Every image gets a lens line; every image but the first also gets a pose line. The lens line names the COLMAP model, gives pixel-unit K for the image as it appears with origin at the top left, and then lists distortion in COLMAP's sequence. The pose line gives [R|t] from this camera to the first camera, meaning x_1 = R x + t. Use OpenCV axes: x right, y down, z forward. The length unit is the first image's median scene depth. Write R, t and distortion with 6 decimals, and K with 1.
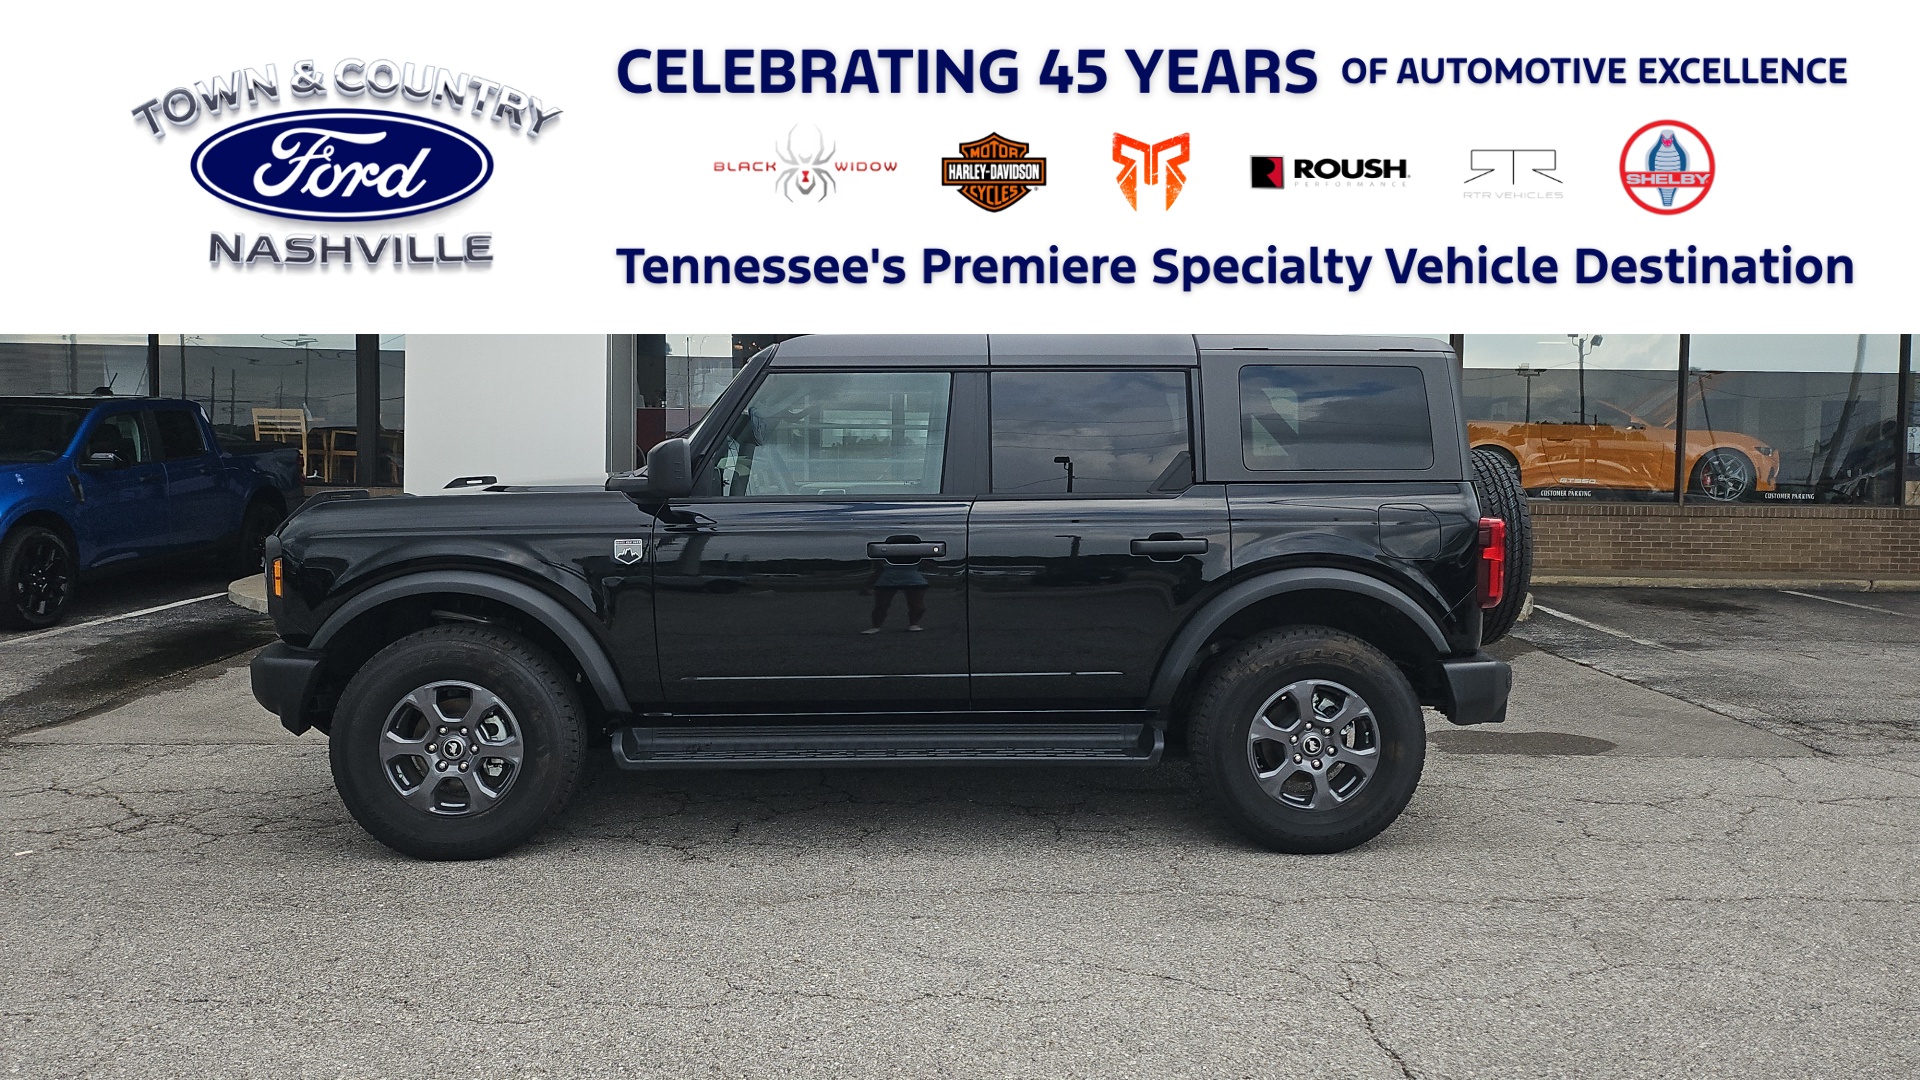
lens RADIAL K [[1356.0, 0, 970.5], [0, 1356.0, 533.7], [0, 0, 1]] dist [0.055478, -0.050280]
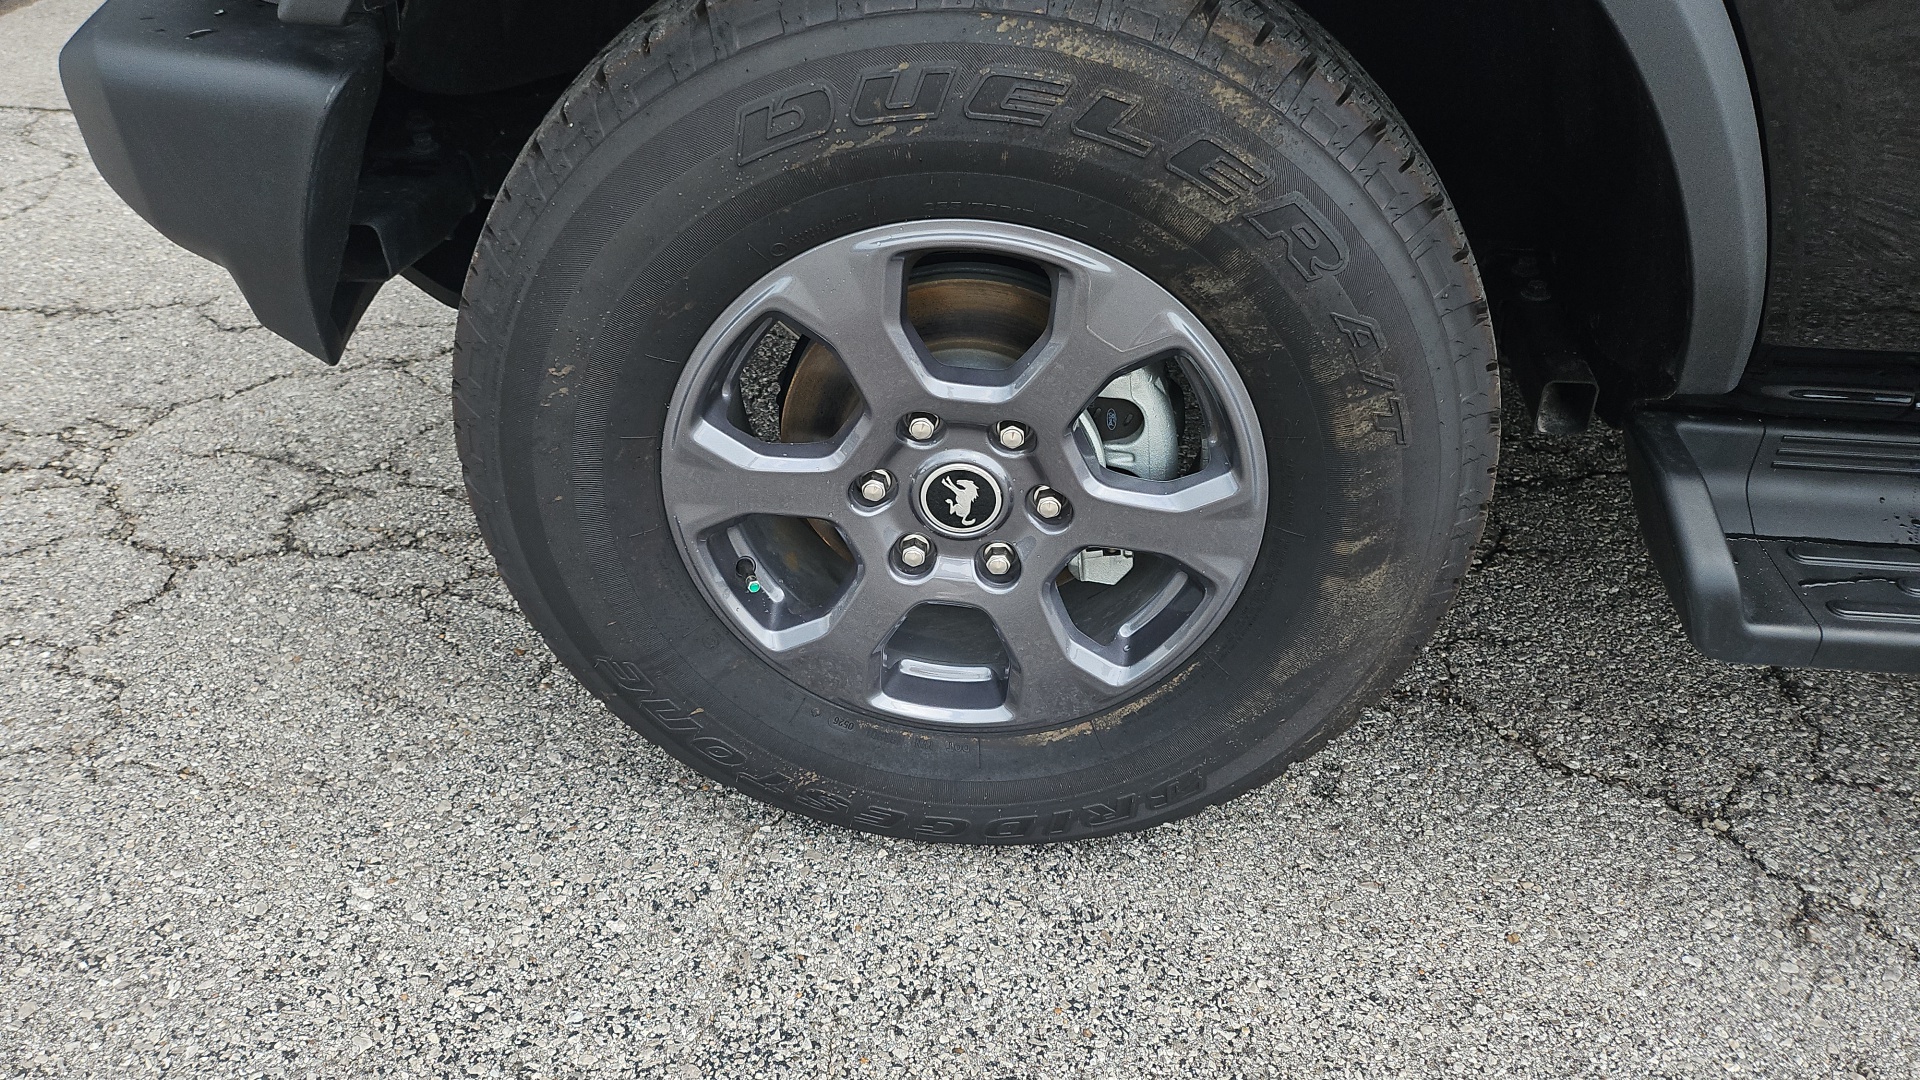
lens RADIAL K [[1356.0, 0, 944.1], [0, 1356.0, 544.0], [0, 0, 1]] dist [0.055478, -0.050280]
pose [[0.991135, 0.093553, -0.094333, -0.346226], [-0.031464, 0.855125, 0.517466, 0.042361], [0.129077, -0.509911, 0.850488, 0.769755]]
